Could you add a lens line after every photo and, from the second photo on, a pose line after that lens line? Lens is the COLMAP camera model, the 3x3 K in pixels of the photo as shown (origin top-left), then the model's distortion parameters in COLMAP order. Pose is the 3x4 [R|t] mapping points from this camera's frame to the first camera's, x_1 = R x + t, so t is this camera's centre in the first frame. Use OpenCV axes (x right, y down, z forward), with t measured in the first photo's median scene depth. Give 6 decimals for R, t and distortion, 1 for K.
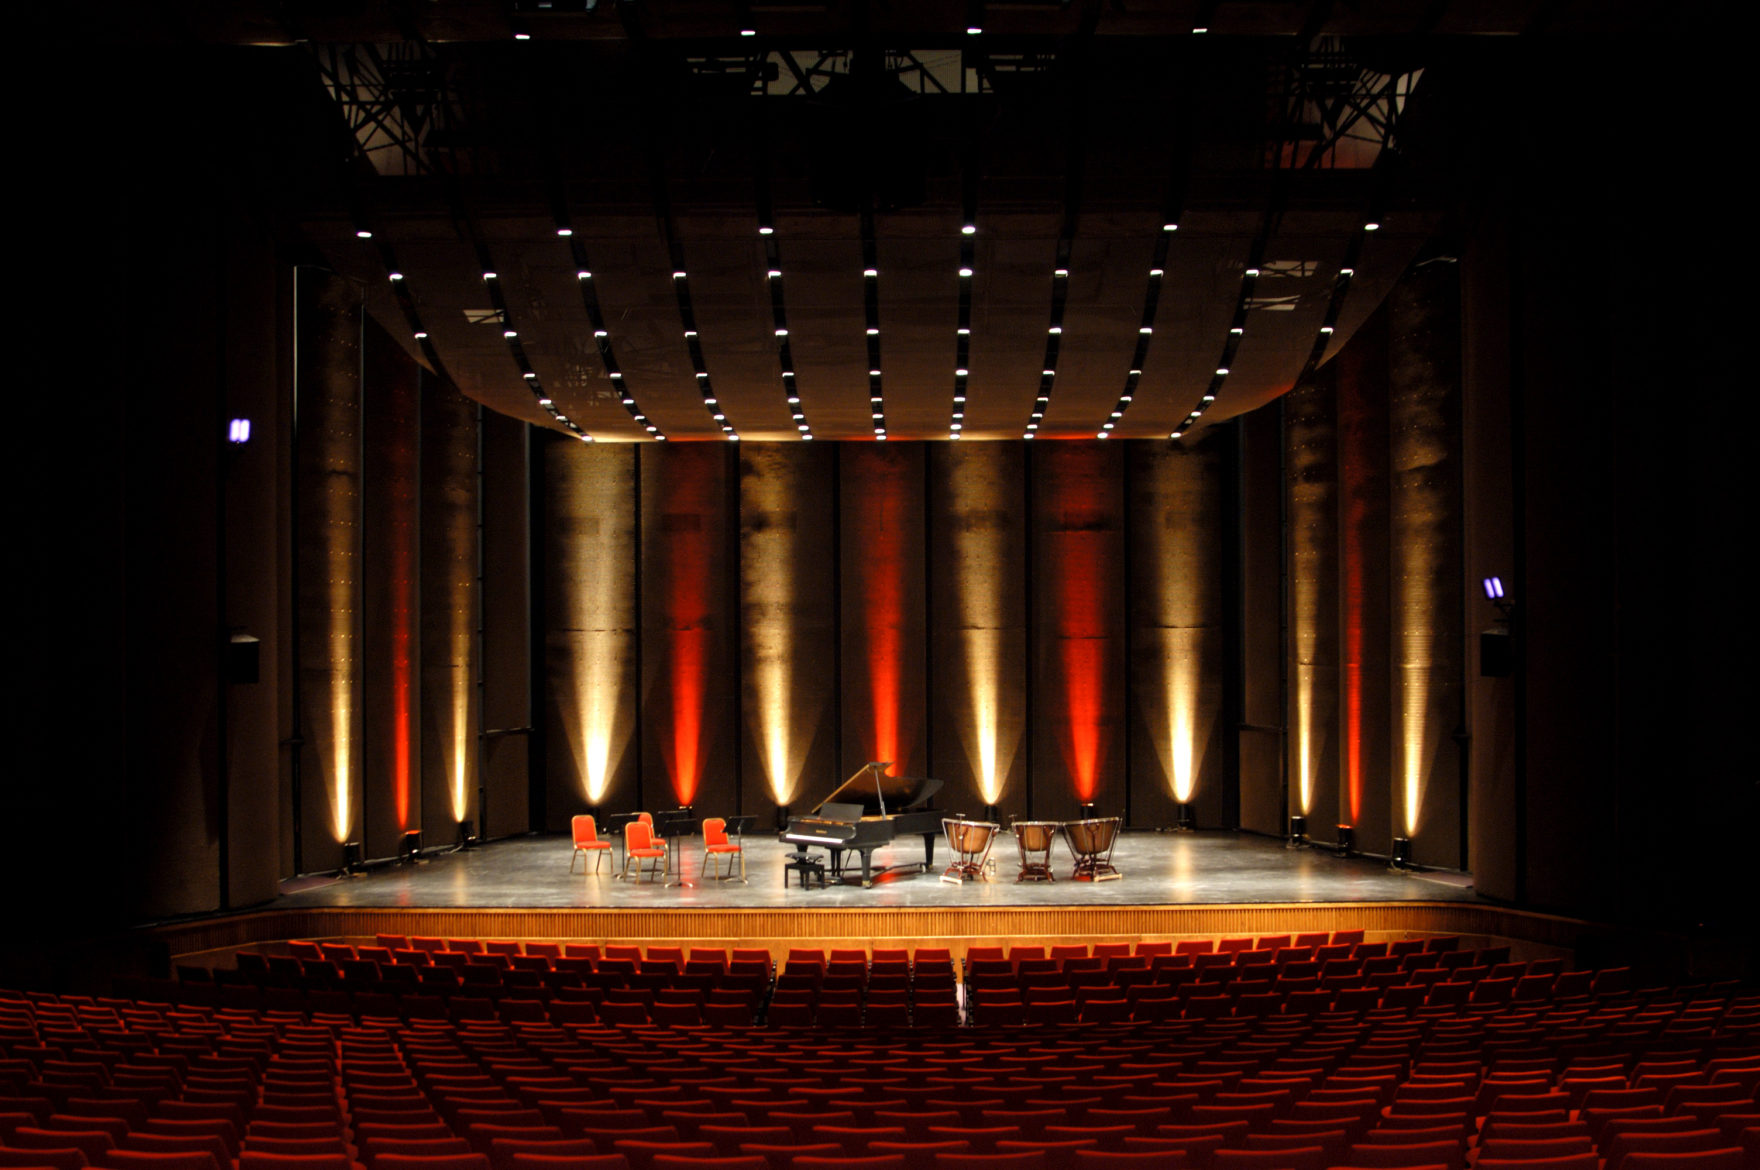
lens RADIAL K [[2248.1, 0, 882.2], [0, 2248.1, 588.0], [0, 0, 1]] dist [-0.120635, 0.112782]
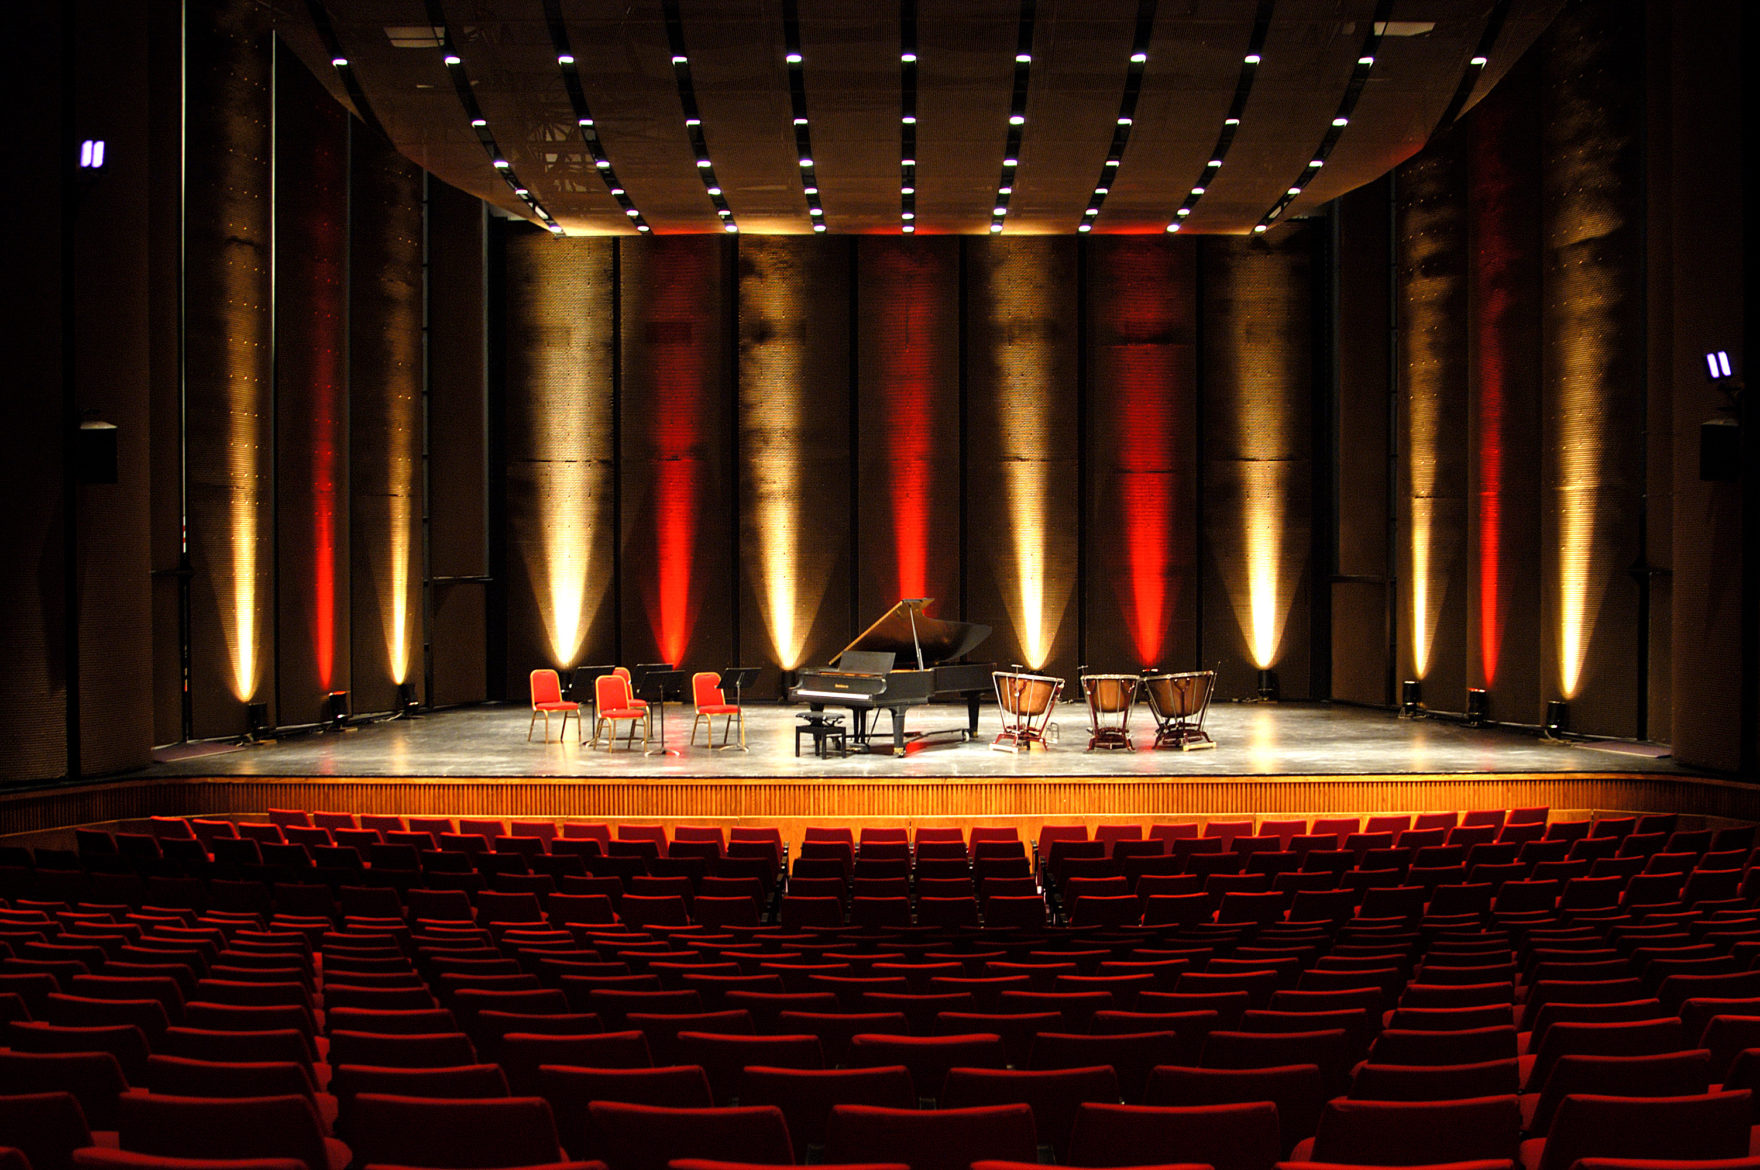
lens RADIAL K [[2222.4, 0, 884.0], [0, 2222.4, 590.4], [0, 0, 1]] dist [-0.123935, 0.102673]
pose [[0.999977, 0.004187, 0.005331, -0.014174], [-0.004388, 0.999253, 0.038387, 0.038088], [-0.005166, -0.038409, 0.999249, 0.184811]]
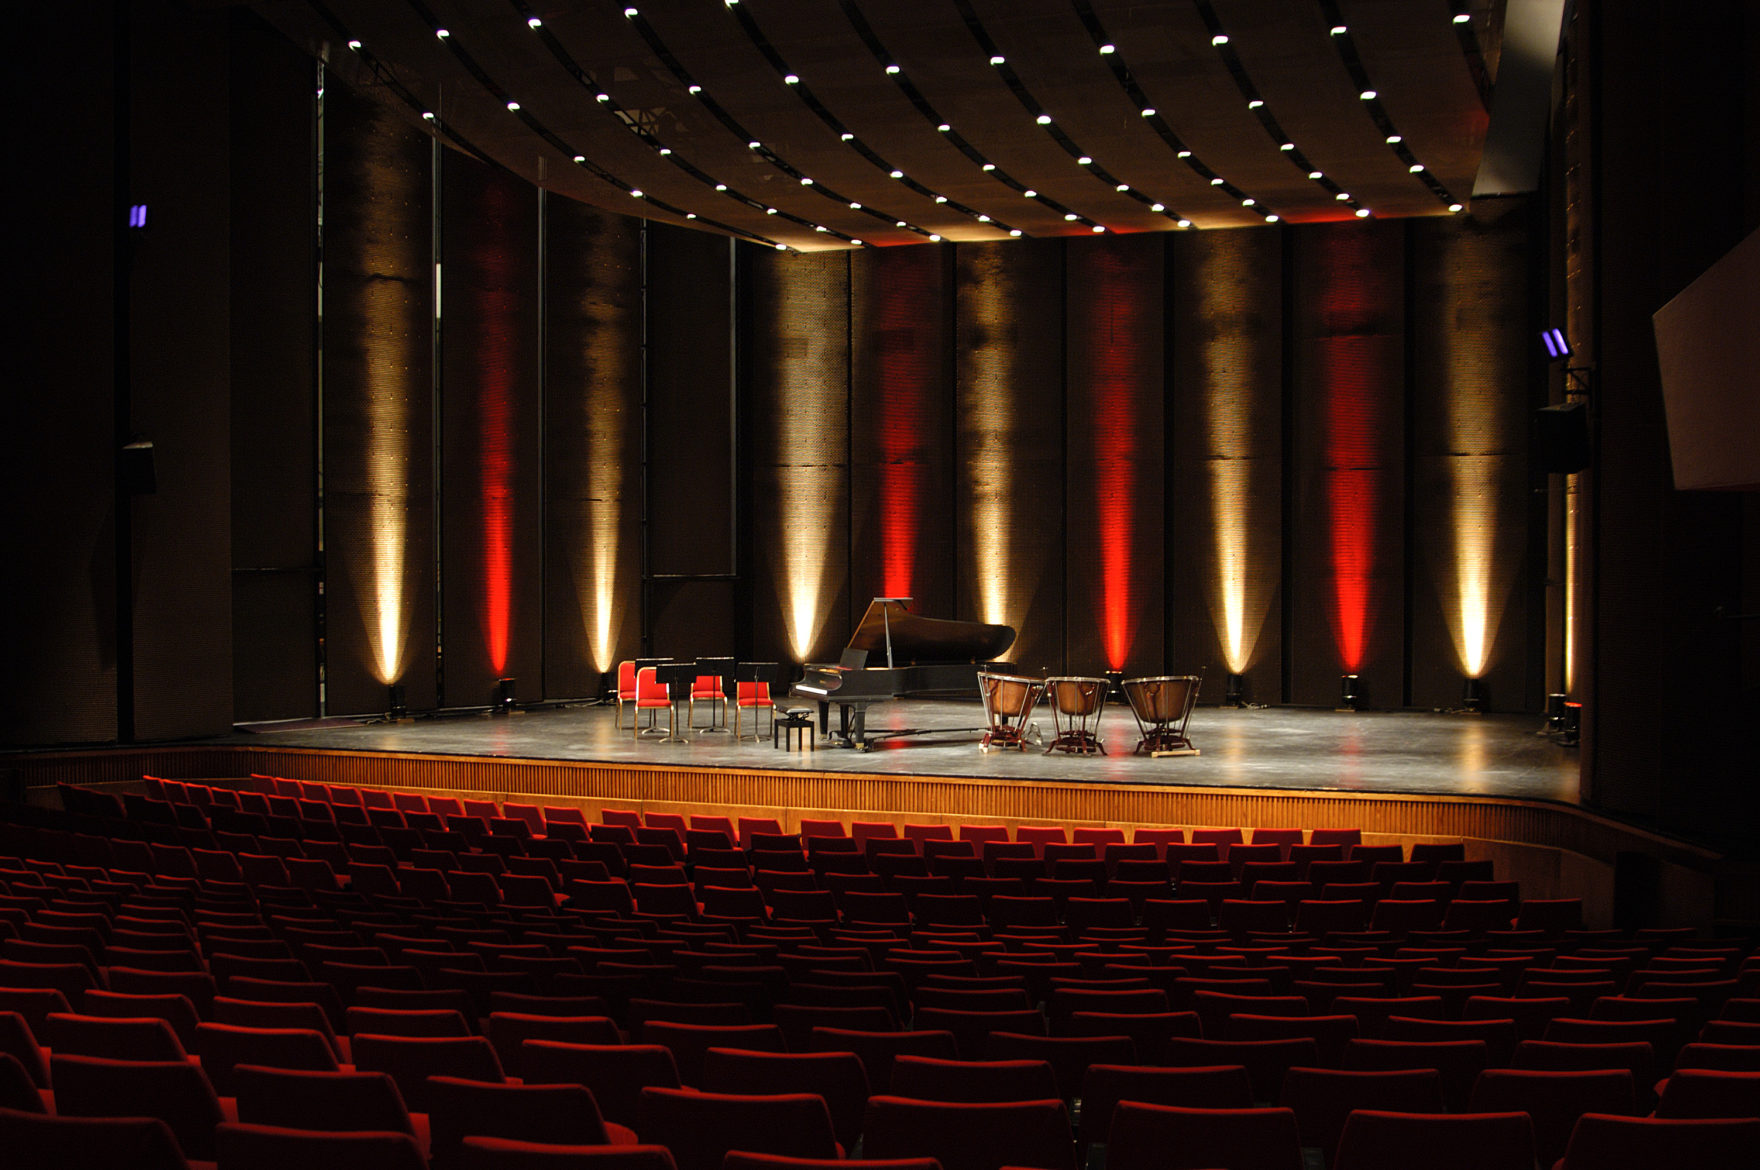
lens RADIAL K [[2236.9, 0, 880.8], [0, 2236.9, 587.6], [0, 0, 1]] dist [-0.115797, 0.063606]
pose [[0.919596, 0.011314, -0.392702, 0.268418], [0.003421, 0.999317, 0.036800, 0.037638], [0.392851, -0.035185, 0.918929, 0.220245]]
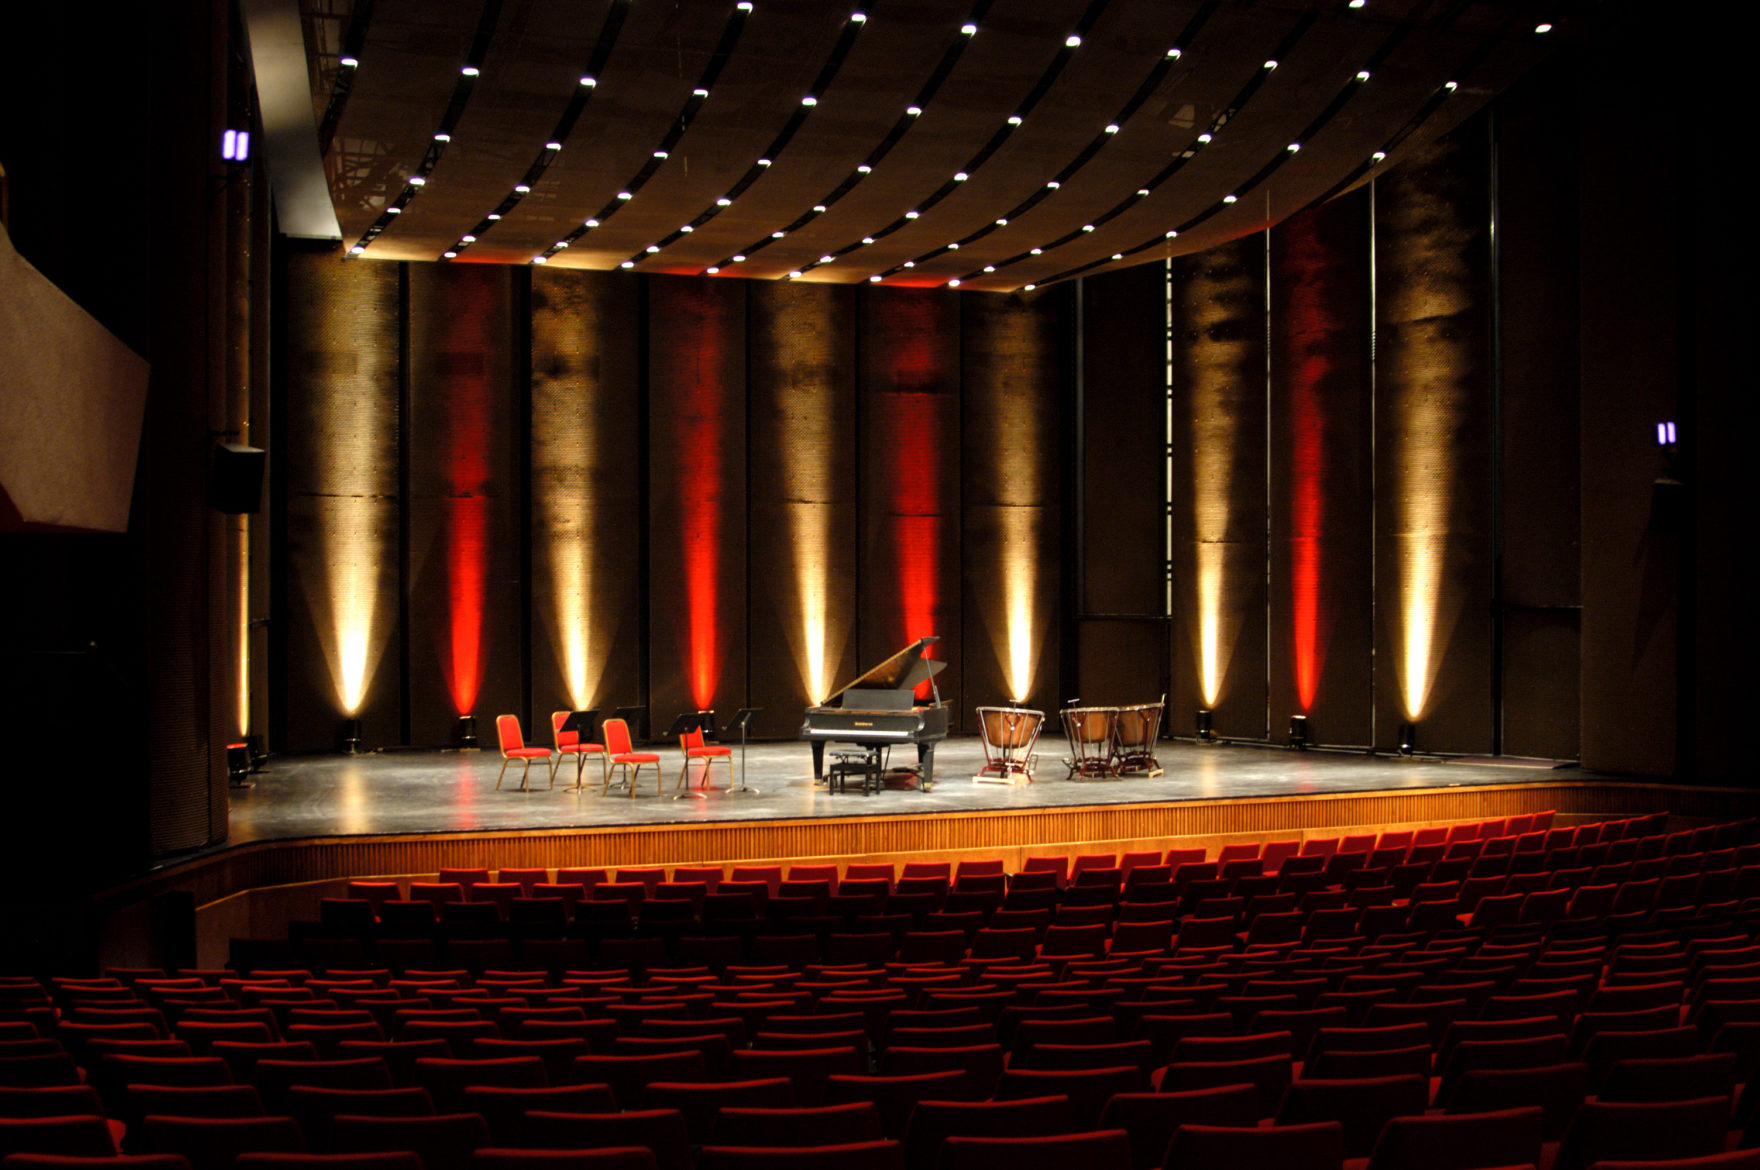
lens RADIAL K [[2233.0, 0, 894.1], [0, 2233.0, 596.2], [0, 0, 1]] dist [-0.122279, 0.105774]
pose [[0.916437, 0.003615, 0.400162, -0.289011], [-0.011823, 0.999767, 0.018046, 0.041314], [-0.400004, -0.021269, 0.916267, 0.225687]]
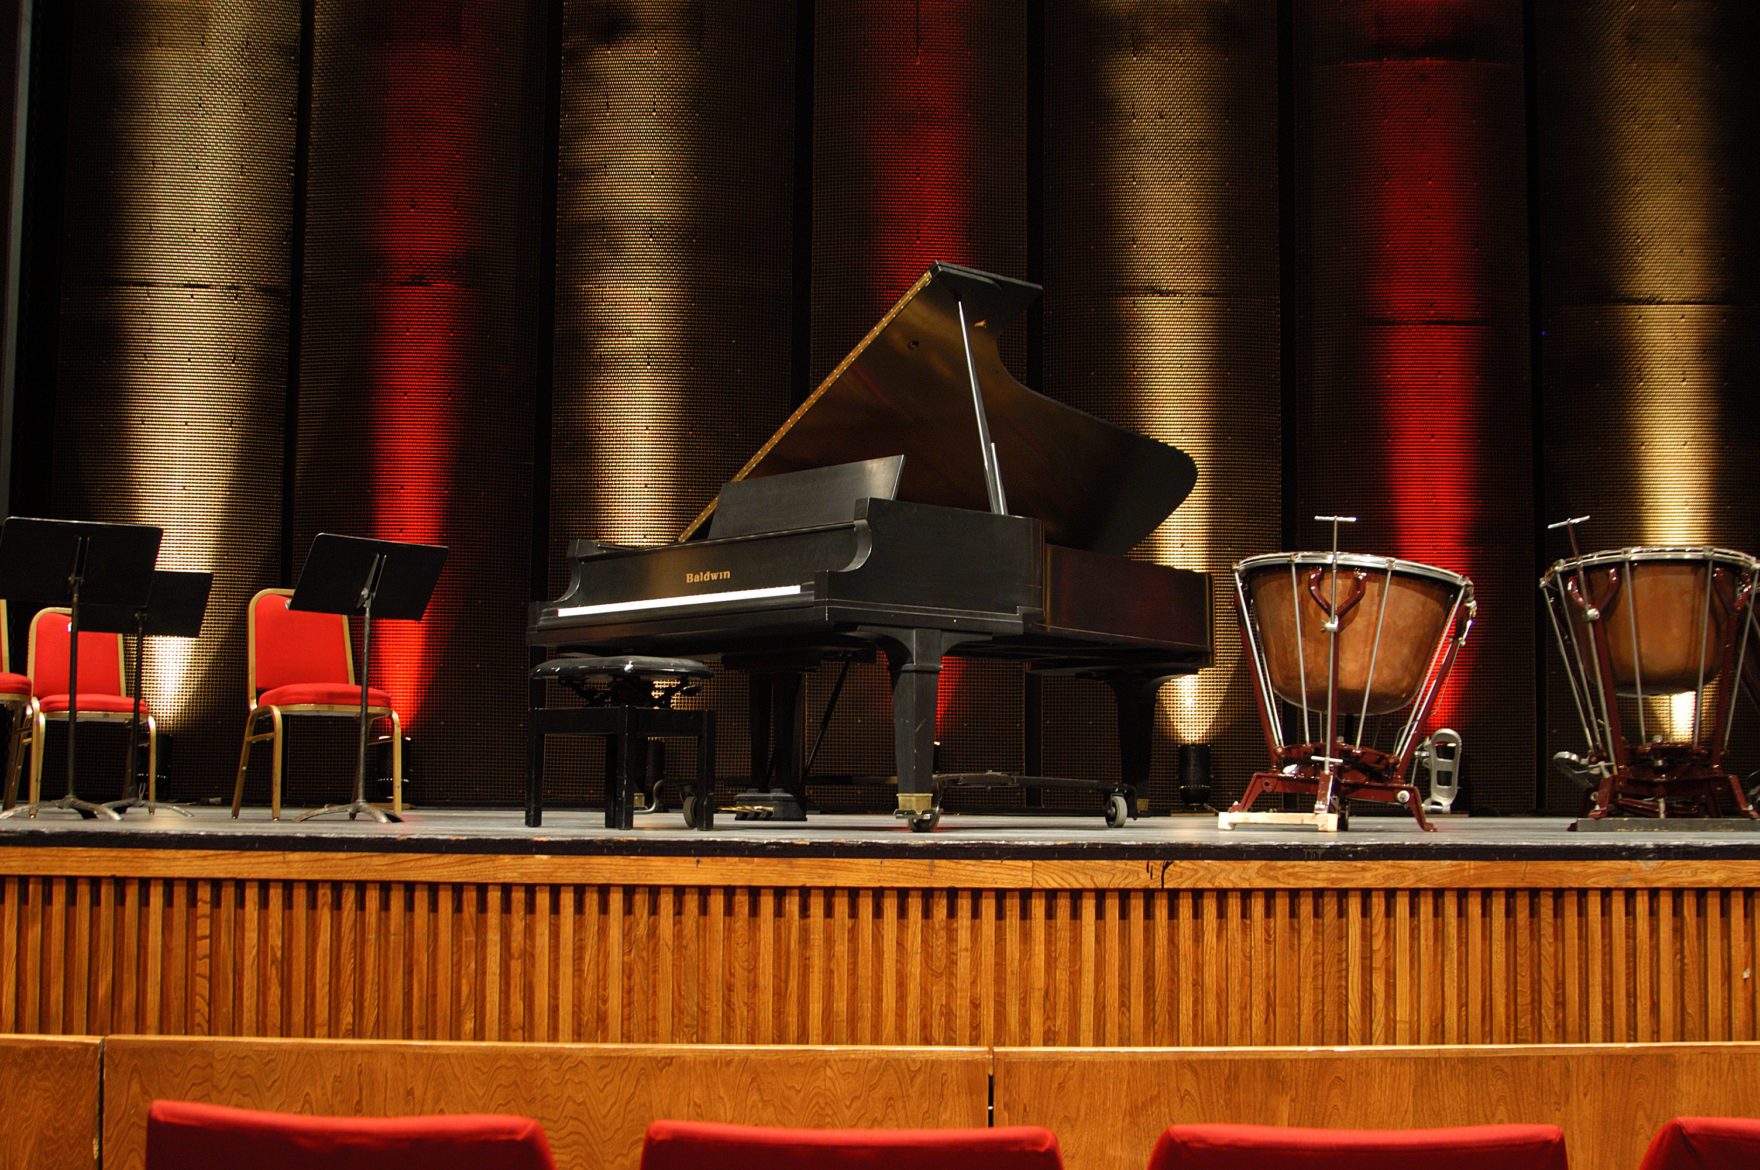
lens RADIAL K [[2246.8, 0, 897.0], [0, 2246.8, 597.1], [0, 0, 1]] dist [-0.114106, 0.093315]
pose [[0.999626, 0.018059, 0.020529, -0.011287], [-0.016559, 0.997338, -0.071008, 0.107756], [-0.021757, 0.070642, 0.997264, 0.669474]]
